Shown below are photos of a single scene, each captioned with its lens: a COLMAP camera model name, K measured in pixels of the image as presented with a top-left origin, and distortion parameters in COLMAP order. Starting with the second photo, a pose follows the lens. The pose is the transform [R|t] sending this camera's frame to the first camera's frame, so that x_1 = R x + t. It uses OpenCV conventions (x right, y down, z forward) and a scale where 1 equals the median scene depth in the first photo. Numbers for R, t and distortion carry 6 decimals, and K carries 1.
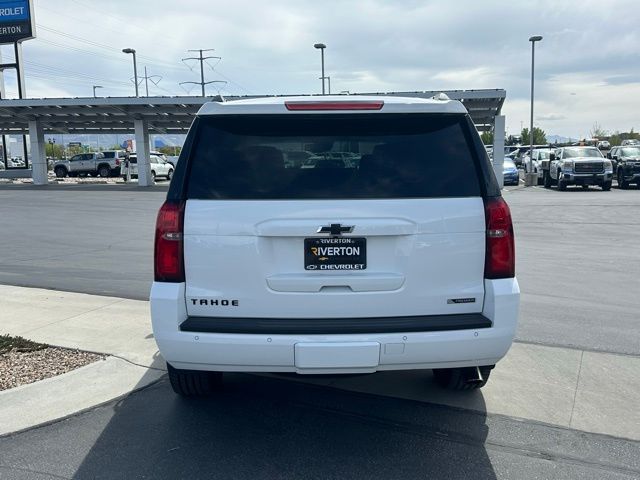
lens RADIAL K [[625.8, 0, 315.7], [0, 625.8, 232.9], [0, 0, 1]] dist [0.142854, -0.254696]
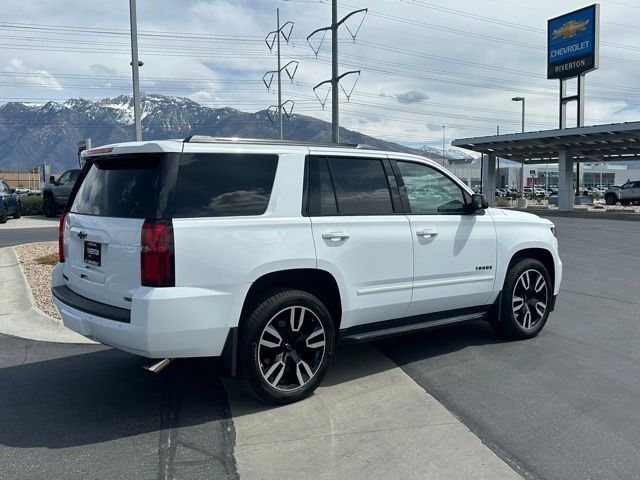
lens RADIAL K [[623.1, 0, 315.7], [0, 623.1, 229.1], [0, 0, 1]] dist [0.174567, -0.349700]
pose [[0.613592, 0.061671, -0.787211, 1.438109], [-0.099379, 0.995050, 0.000493, -0.070734], [0.783345, 0.077930, 0.616683, 0.494575]]
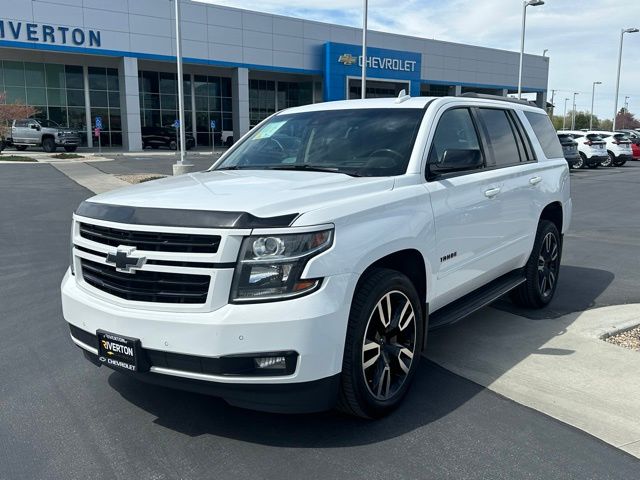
lens RADIAL K [[625.8, 0, 315.7], [0, 625.8, 232.9], [0, 0, 1]] dist [0.142854, -0.254696]
pose [[-0.801160, -0.066592, 0.594734, -0.826338], [0.089048, 0.969461, 0.228506, -0.355931], [-0.591788, 0.236029, -0.770764, 3.086153]]
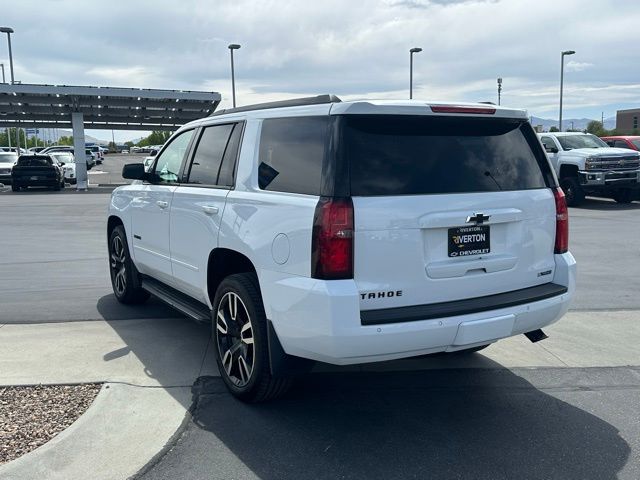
lens RADIAL K [[623.1, 0, 315.7], [0, 623.1, 229.1], [0, 0, 1]] dist [0.174567, -0.349700]
pose [[0.868912, -0.053269, 0.492092, -0.745627], [0.055831, 0.998395, 0.009493, -0.013768], [-0.491808, 0.019226, 0.870491, 0.148543]]
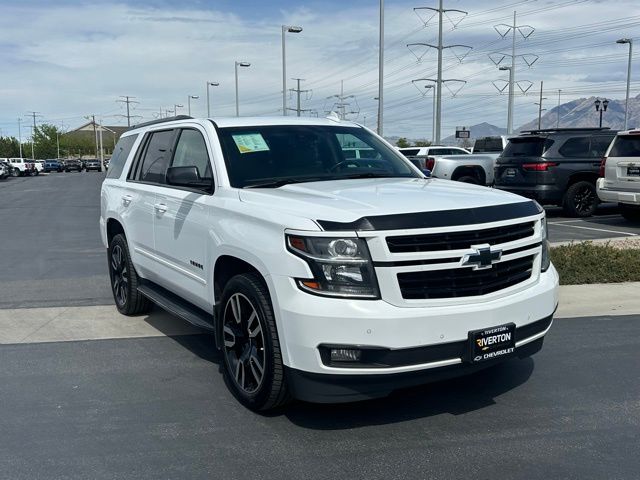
lens RADIAL K [[625.8, 0, 315.7], [0, 625.8, 232.9], [0, 0, 1]] dist [0.142854, -0.254696]
pose [[-0.865823, 0.092957, -0.491640, 0.759857], [-0.024161, 0.973677, 0.226648, -0.388779], [0.499767, 0.208116, -0.840786, 3.251081]]
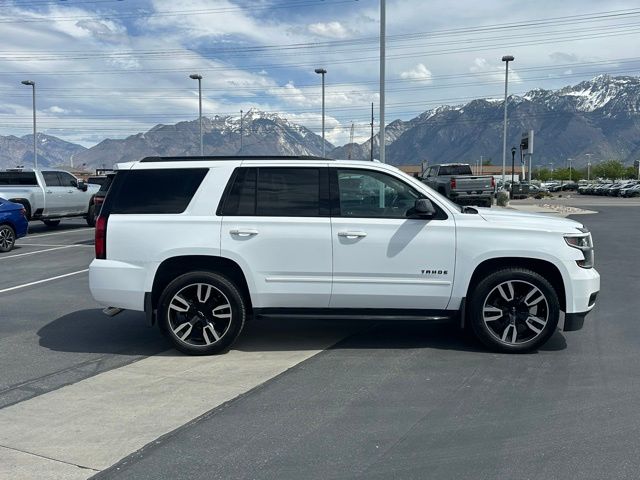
lens RADIAL K [[623.1, 0, 315.7], [0, 623.1, 229.1], [0, 0, 1]] dist [0.174567, -0.349700]
pose [[-0.029015, 0.088785, -0.995628, 2.131664], [-0.113399, 0.989325, 0.091527, -0.258307], [0.993126, 0.115559, -0.018637, 1.669763]]
